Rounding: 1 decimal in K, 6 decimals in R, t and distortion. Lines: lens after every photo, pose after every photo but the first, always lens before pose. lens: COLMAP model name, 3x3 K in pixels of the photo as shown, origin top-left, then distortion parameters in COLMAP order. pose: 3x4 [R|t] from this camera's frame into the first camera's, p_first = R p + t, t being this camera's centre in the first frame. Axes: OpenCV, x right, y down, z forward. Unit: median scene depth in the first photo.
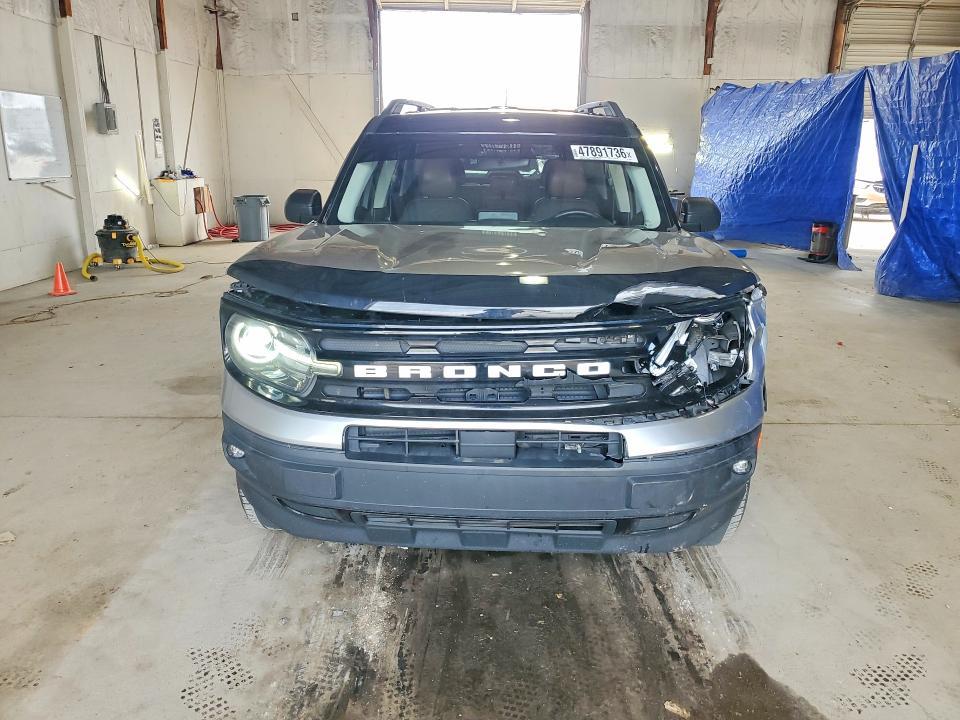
lens RADIAL K [[727.9, 0, 480.0], [0, 727.9, 360.0], [0, 0, 1]] dist [0.007186, 0.007835]
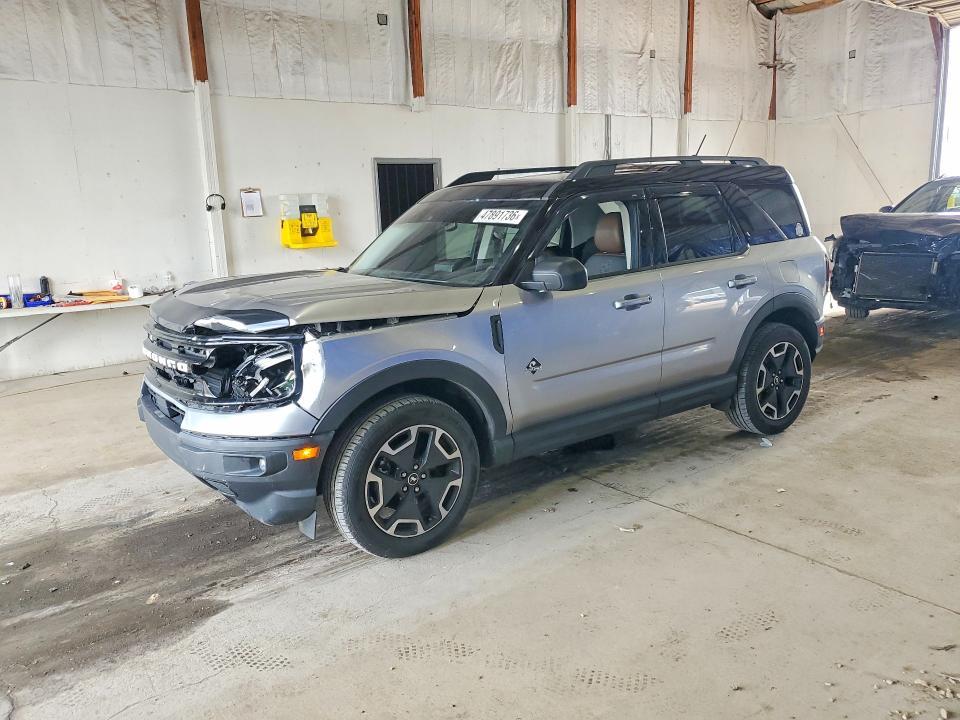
lens RADIAL K [[727.9, 0, 480.0], [0, 727.9, 360.0], [0, 0, 1]] dist [0.007186, 0.007835]
pose [[0.618012, 0.129931, -0.775357, 0.355261], [-0.170674, 0.984901, 0.029006, -0.032297], [0.767419, 0.114407, 0.630856, 0.102170]]
